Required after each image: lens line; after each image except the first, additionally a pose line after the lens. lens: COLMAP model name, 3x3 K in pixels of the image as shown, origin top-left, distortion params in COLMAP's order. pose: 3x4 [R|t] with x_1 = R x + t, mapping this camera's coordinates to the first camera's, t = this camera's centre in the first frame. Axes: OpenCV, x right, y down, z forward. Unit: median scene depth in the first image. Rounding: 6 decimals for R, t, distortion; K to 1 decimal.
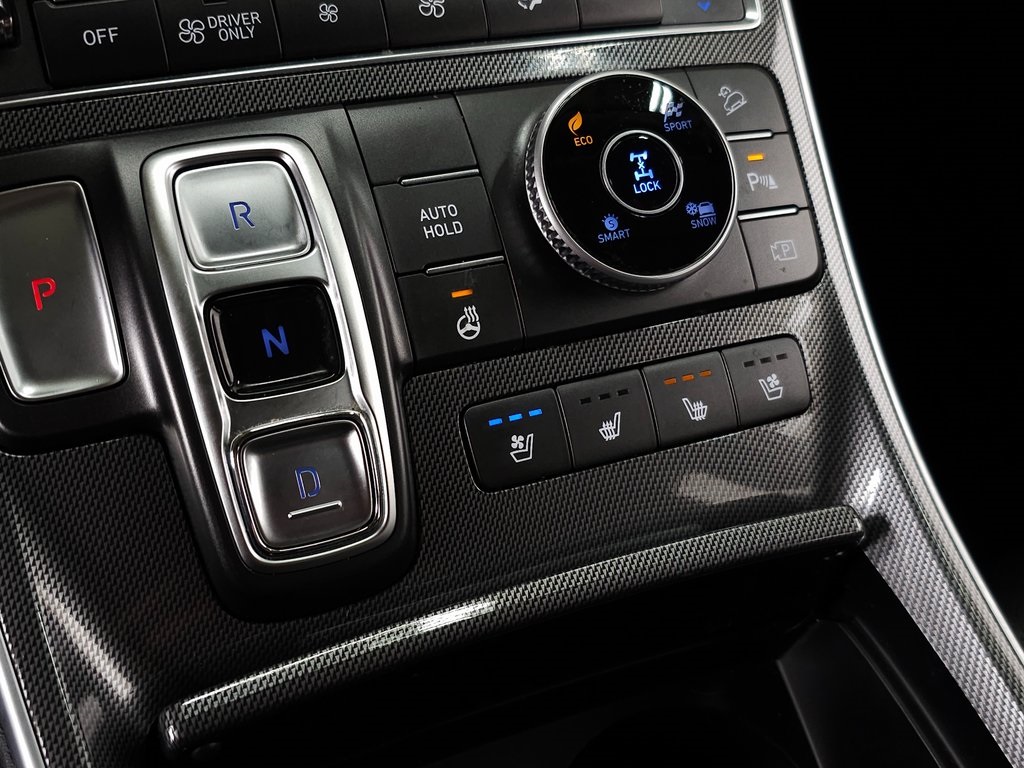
lens RADIAL K [[1156.1, 0, 512.0], [0, 1156.1, 384.0], [0, 0, 1]] dist [0.109815, -0.259520]
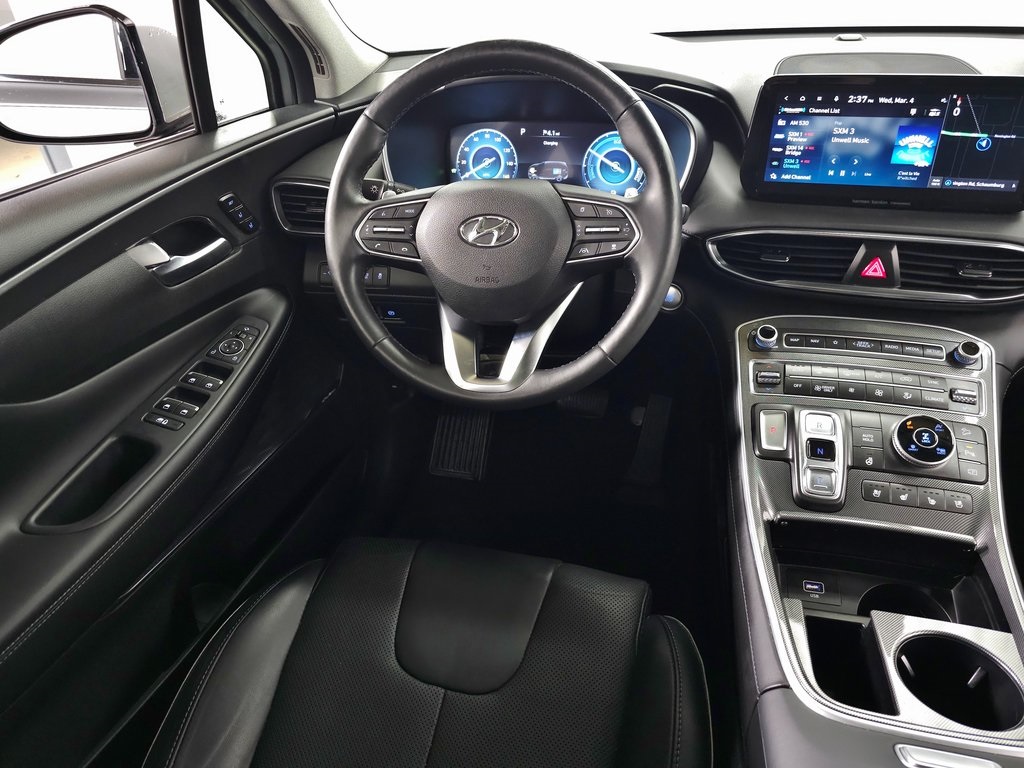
lens RADIAL K [[694.9, 0, 515.1], [0, 694.9, 374.2], [0, 0, 1]] dist [0.063339, -0.061512]
pose [[0.792749, 0.153368, -0.589939, 0.400299], [-0.346325, 0.909768, -0.228869, 0.687946], [0.501606, 0.385746, 0.774333, -1.747968]]
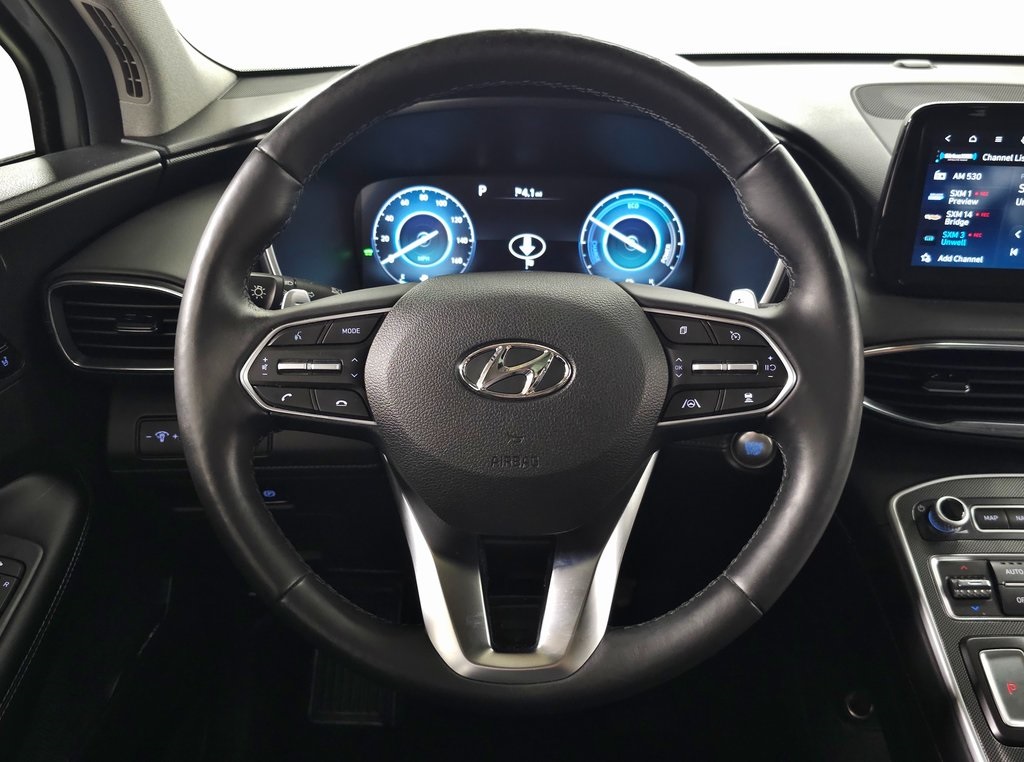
lens RADIAL K [[874.8, 0, 512.0], [0, 874.8, 381.0], [0, 0, 1]] dist [0.035986, -0.006166]
pose [[0.901147, 0.041123, -0.431559, -0.539482], [-0.232517, 0.886037, -0.401092, 0.368785], [0.365883, 0.461788, 0.808011, -1.385520]]
